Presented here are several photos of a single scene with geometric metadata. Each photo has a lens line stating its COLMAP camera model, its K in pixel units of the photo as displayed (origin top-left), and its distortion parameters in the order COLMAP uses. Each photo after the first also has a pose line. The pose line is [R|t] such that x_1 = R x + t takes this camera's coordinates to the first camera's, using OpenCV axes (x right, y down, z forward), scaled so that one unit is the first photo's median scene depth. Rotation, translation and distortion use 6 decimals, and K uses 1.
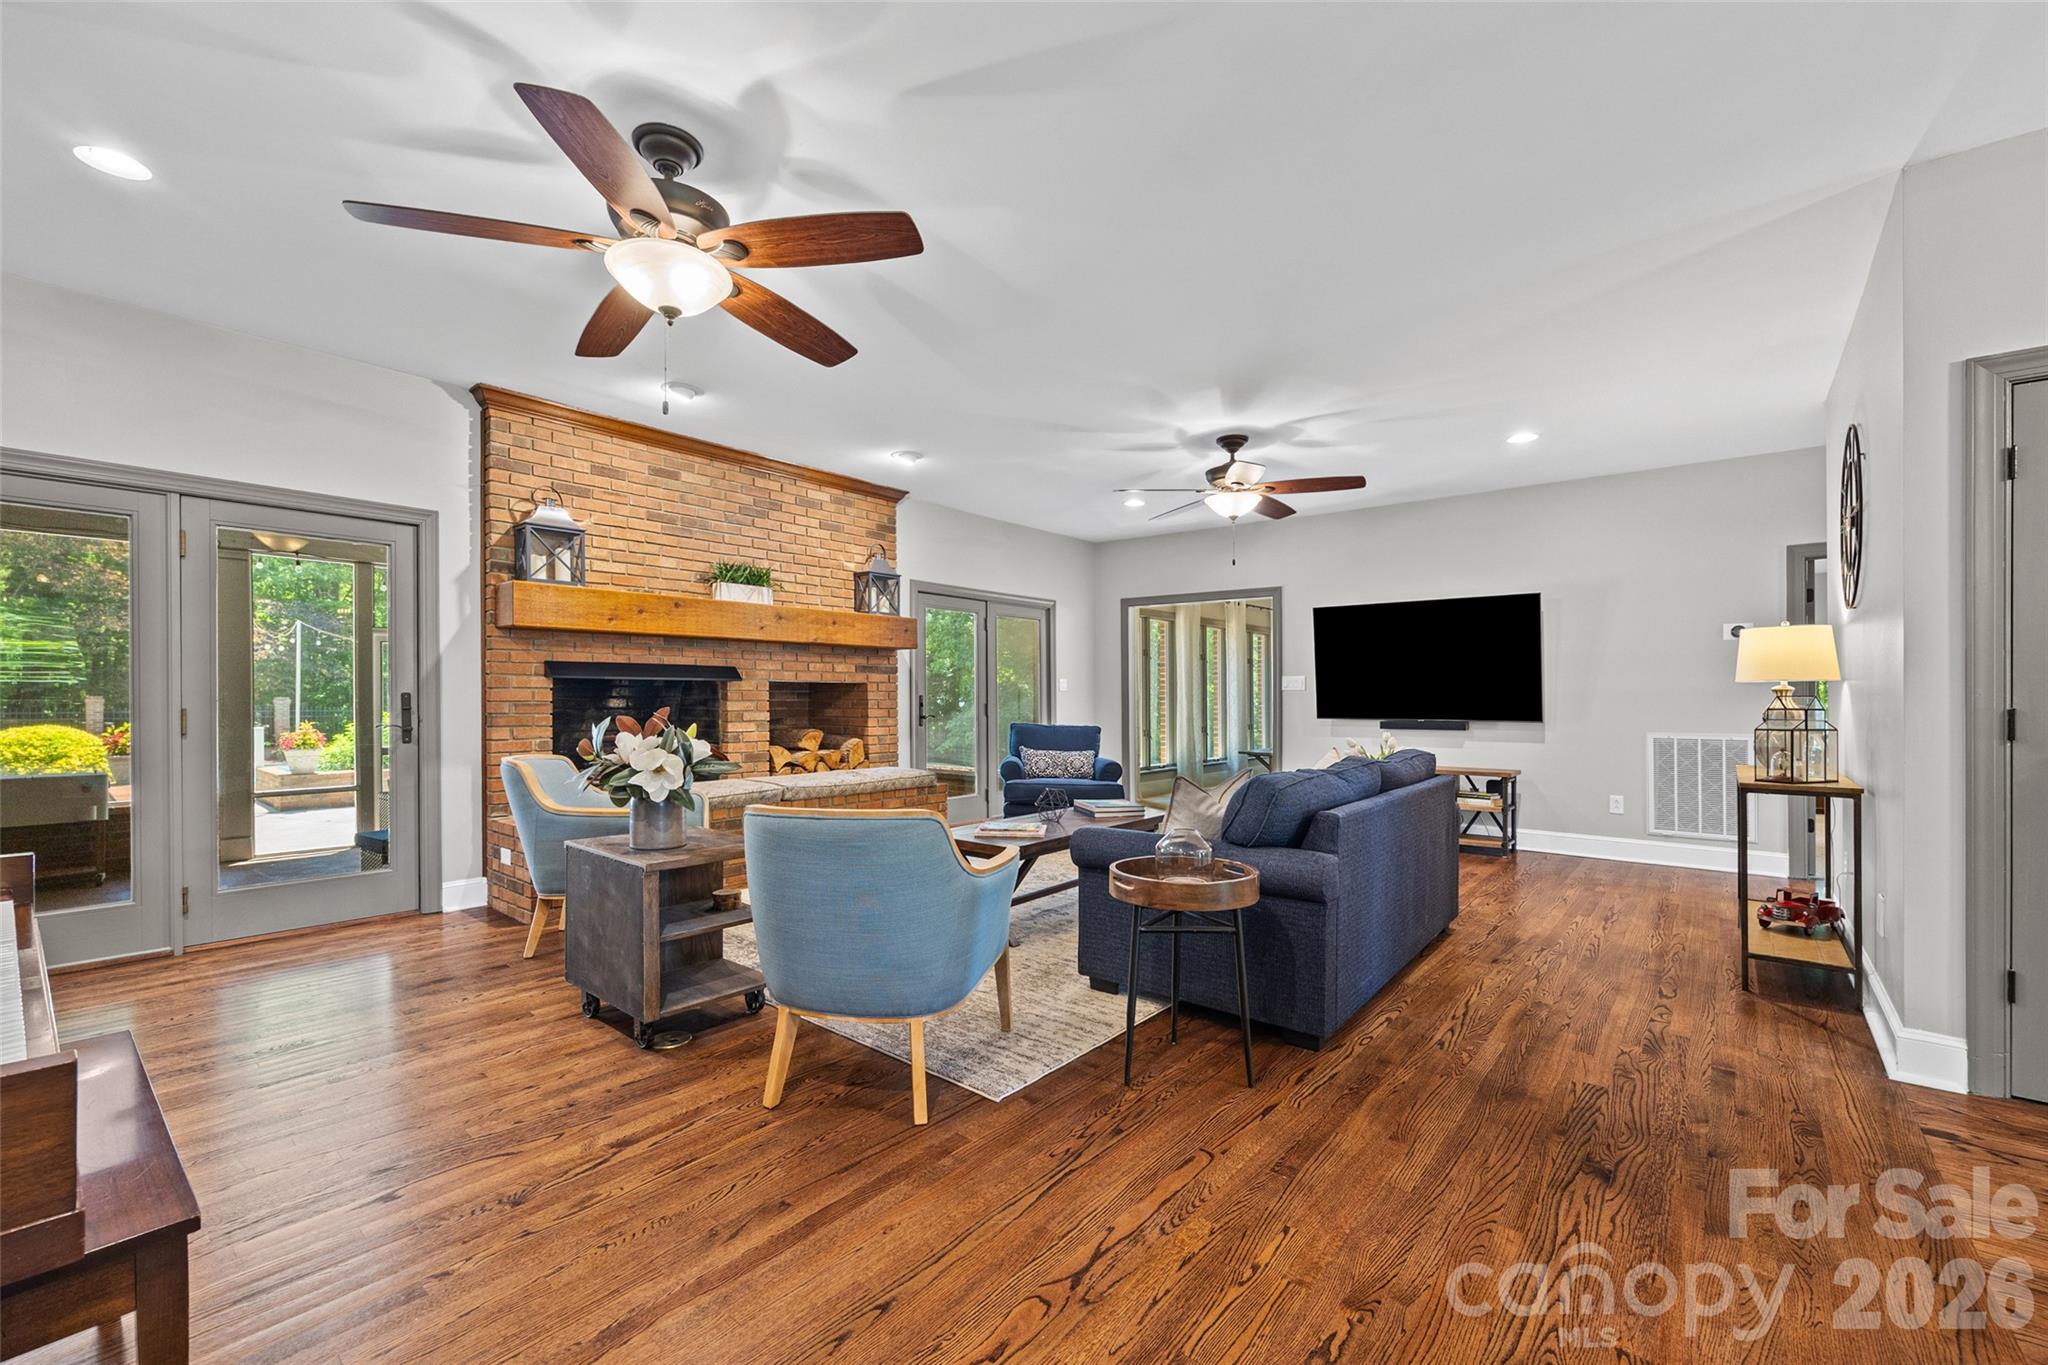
lens RADIAL K [[845.7, 0, 1023.9], [0, 845.7, 692.9], [0, 0, 1]] dist [0.000082, 0.000100]
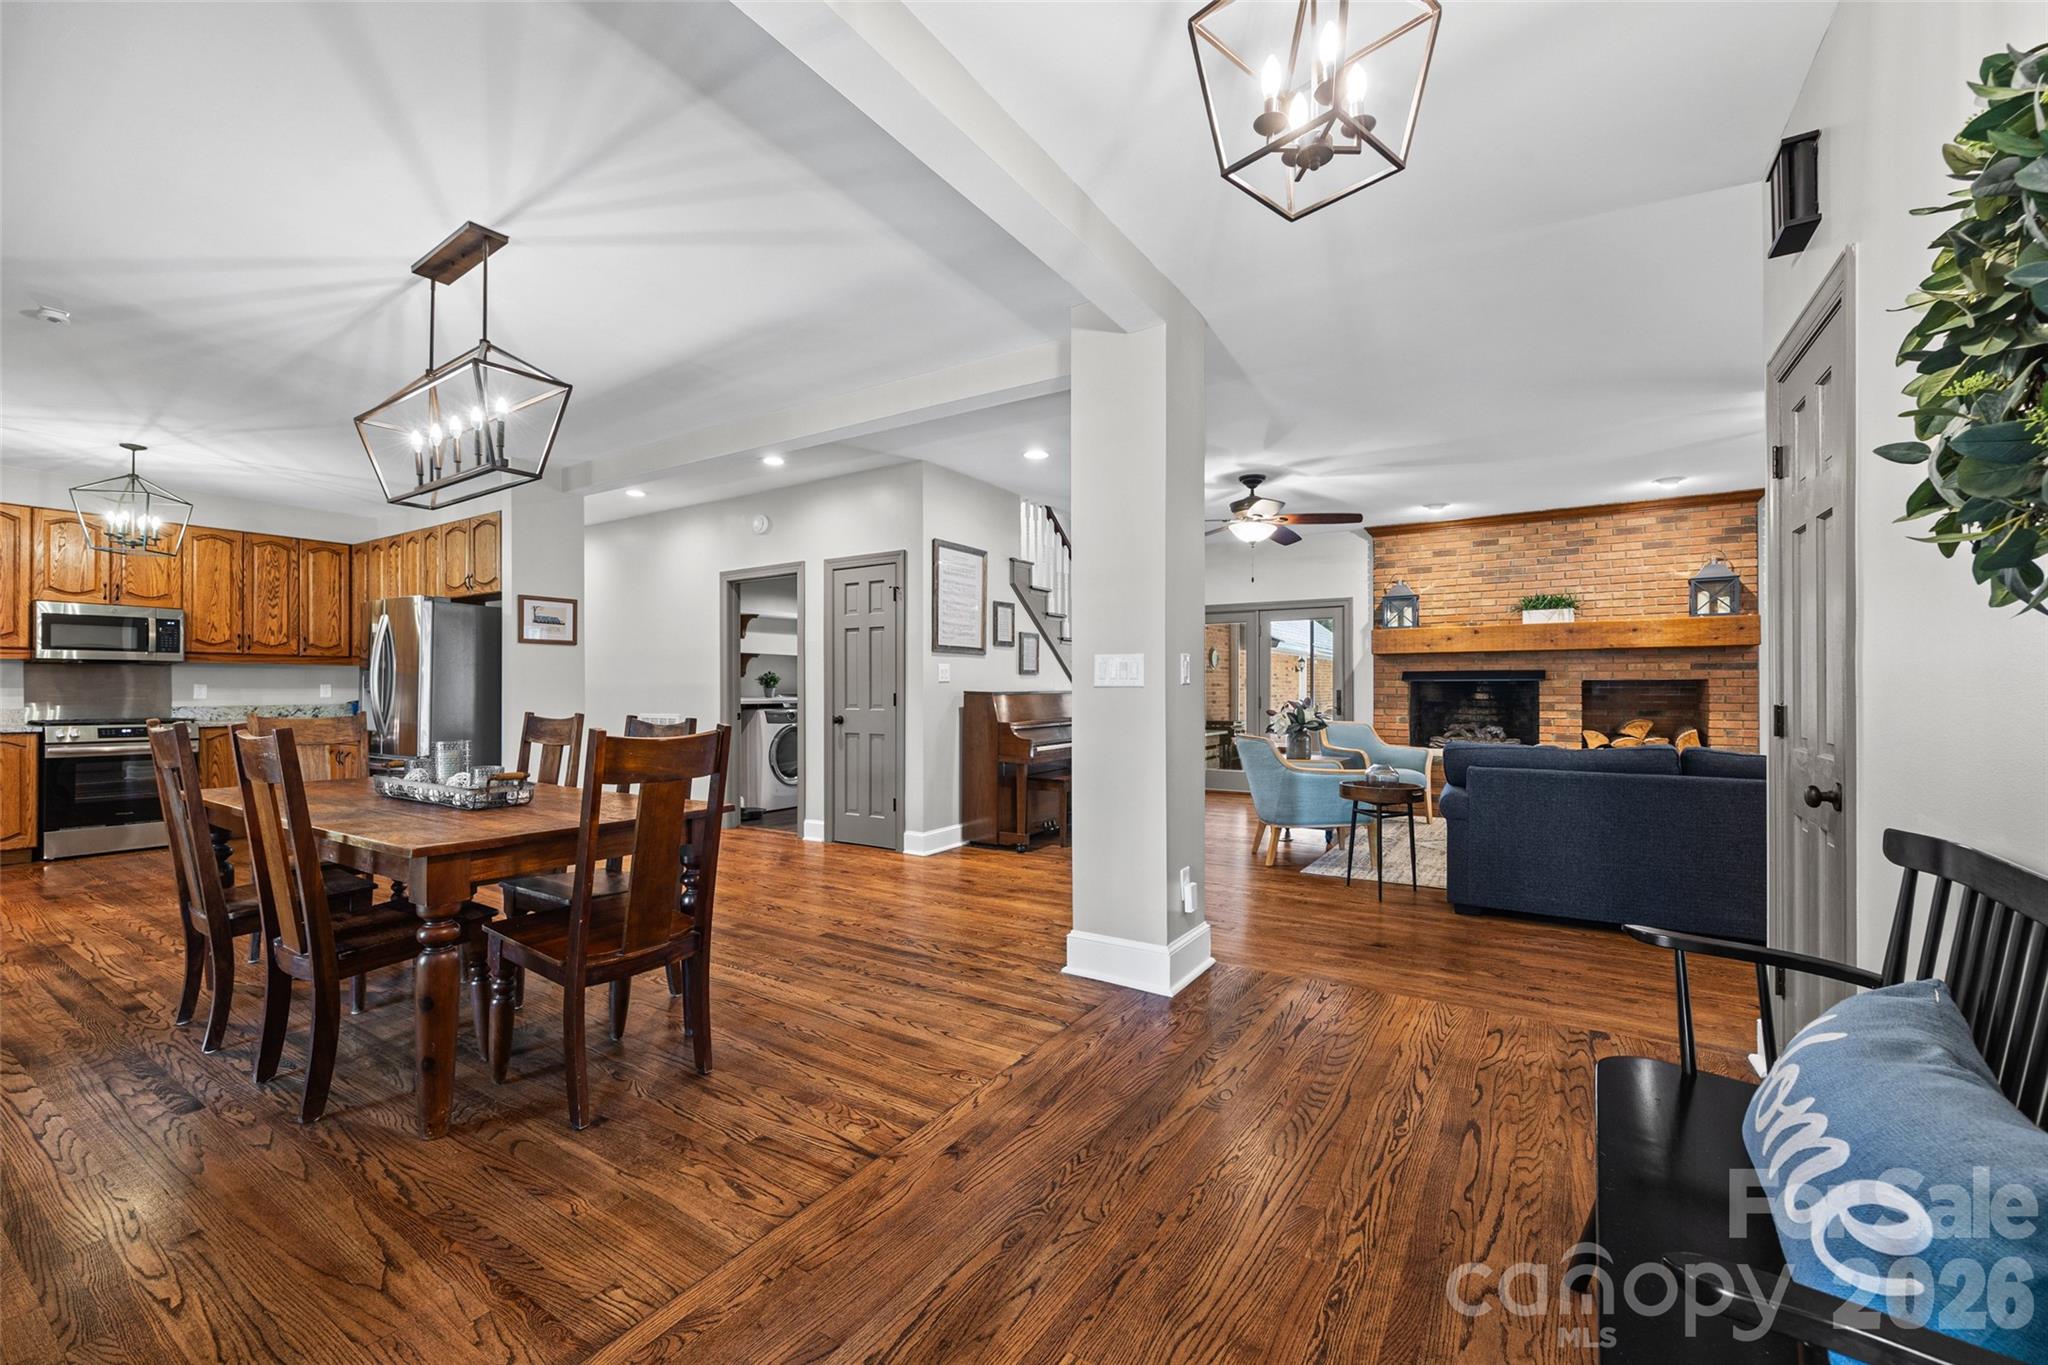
lens RADIAL K [[845.7, 0, 1023.9], [0, 845.7, 692.9], [0, 0, 1]] dist [0.000082, 0.000100]
pose [[0.136532, 0.003110, -0.990631, 0.911549], [0.005740, 0.999976, 0.003931, -0.004329], [0.990619, -0.006223, 0.136511, -0.016328]]
